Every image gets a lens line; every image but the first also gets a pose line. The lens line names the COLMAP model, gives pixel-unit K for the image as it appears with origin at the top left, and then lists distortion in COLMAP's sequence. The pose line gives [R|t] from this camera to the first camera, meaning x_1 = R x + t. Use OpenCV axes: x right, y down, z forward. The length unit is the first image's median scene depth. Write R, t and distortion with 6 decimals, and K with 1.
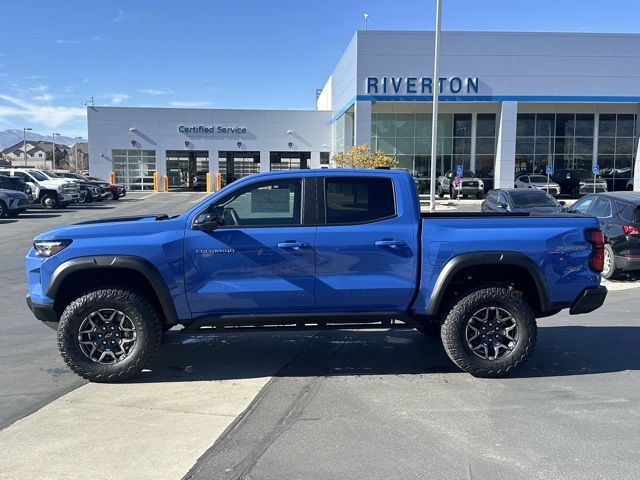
lens RADIAL K [[670.7, 0, 319.9], [0, 670.7, 238.7], [0, 0, 1]] dist [0.065402, 0.000000]
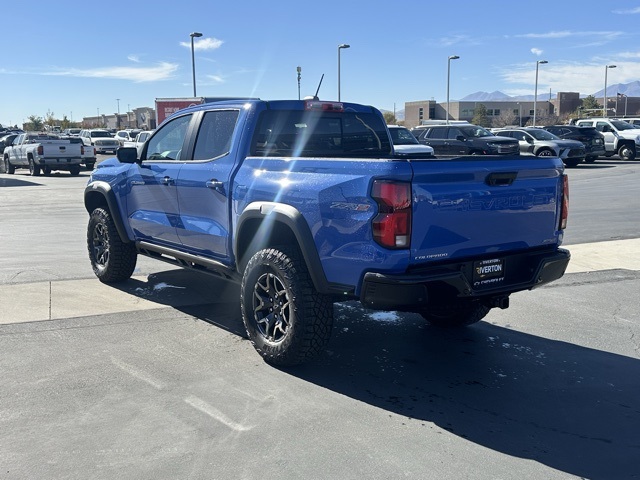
lens RADIAL K [[670.7, 0, 320.7], [0, 670.7, 242.5], [0, 0, 1]] dist [0.065402, 0.000000]
pose [[0.527948, 0.121717, -0.840509, 0.225282], [-0.061143, 0.992556, 0.105330, -0.004452], [0.847073, -0.004218, 0.531460, 0.156331]]
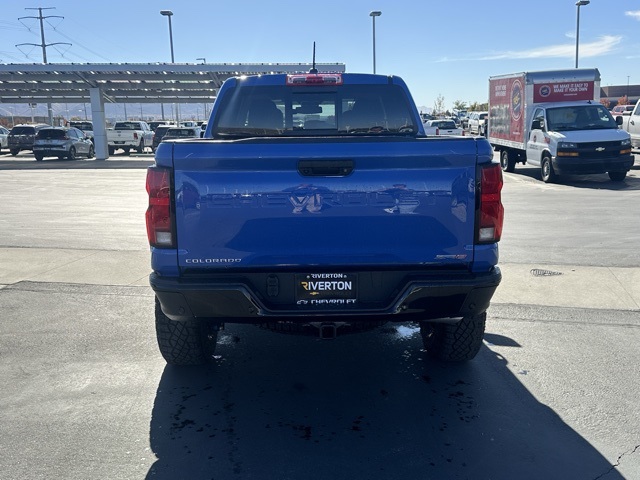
lens RADIAL K [[670.7, 0, 303.2], [0, 670.7, 238.6], [0, 0, 1]] dist [0.065402, 0.000000]
pose [[-0.067159, 0.160026, -0.984826, 0.231507], [-0.057334, 0.984804, 0.163932, -0.012425], [0.996094, 0.067473, -0.056963, 0.287721]]
